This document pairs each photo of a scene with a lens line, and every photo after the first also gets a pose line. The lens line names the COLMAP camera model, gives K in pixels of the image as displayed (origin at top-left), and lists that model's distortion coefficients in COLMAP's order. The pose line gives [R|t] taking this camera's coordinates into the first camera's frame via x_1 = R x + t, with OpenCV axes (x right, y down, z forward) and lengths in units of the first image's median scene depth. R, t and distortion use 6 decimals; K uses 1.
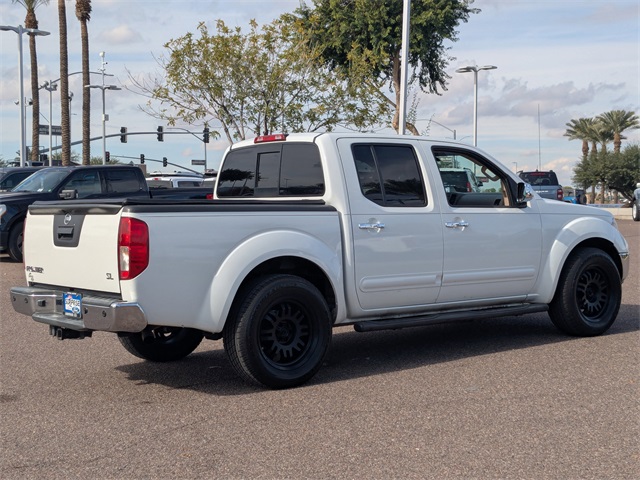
lens RADIAL K [[1041.1, 0, 320.0], [0, 1041.1, 240.0], [0, 0, 1]] dist [0.115641, -0.127931]
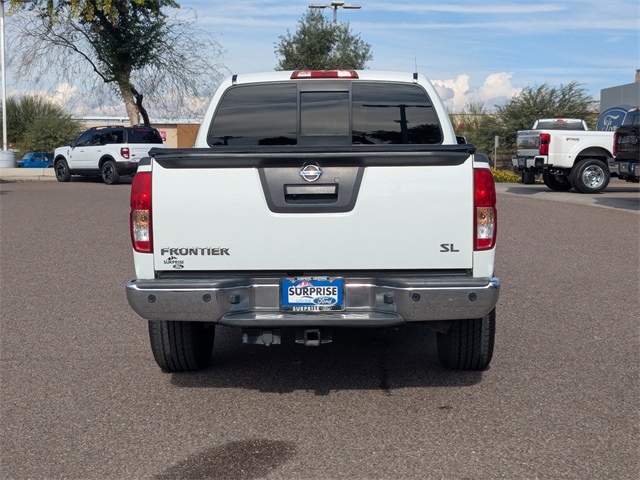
lens RADIAL K [[1041.1, 0, 320.0], [0, 1041.1, 240.0], [0, 0, 1]] dist [0.115641, -0.127931]
pose [[0.641368, -0.058712, 0.764983, -0.771627], [0.030886, 0.998235, 0.050719, -0.010805], [-0.766611, -0.008902, 0.642050, 0.545182]]
